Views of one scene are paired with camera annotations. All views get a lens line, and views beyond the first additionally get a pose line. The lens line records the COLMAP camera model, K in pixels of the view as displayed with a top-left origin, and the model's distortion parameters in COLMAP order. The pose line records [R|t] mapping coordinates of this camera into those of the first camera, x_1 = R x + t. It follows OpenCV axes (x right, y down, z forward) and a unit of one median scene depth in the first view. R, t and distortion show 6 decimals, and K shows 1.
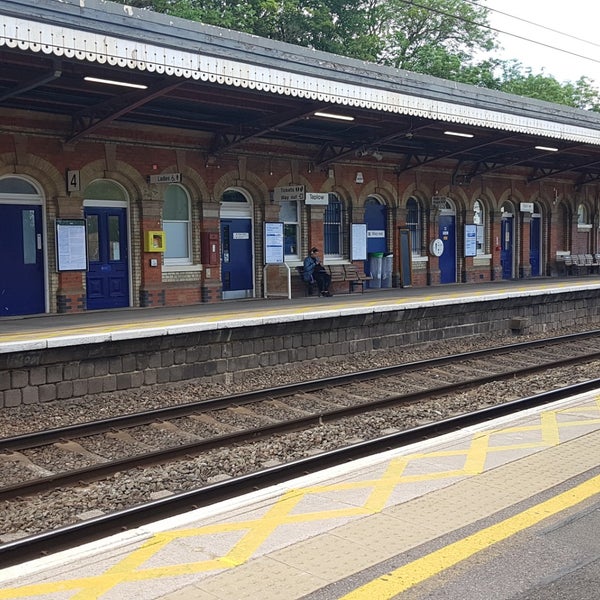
lens RADIAL K [[798.1, 0, 300.0], [0, 798.1, 300.0], [0, 0, 1]] dist [0.083203, -0.143846]
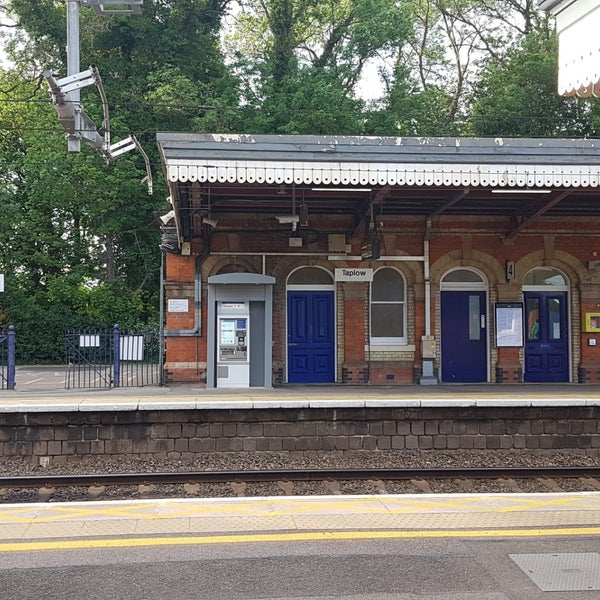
lens RADIAL K [[798.1, 0, 300.0], [0, 798.1, 300.0], [0, 0, 1]] dist [0.083203, -0.143846]
pose [[0.767347, 0.000487, -0.641232, 0.229655], [-0.057025, 0.996089, -0.067484, -0.008718], [0.638691, 0.088350, 0.764374, -0.083705]]
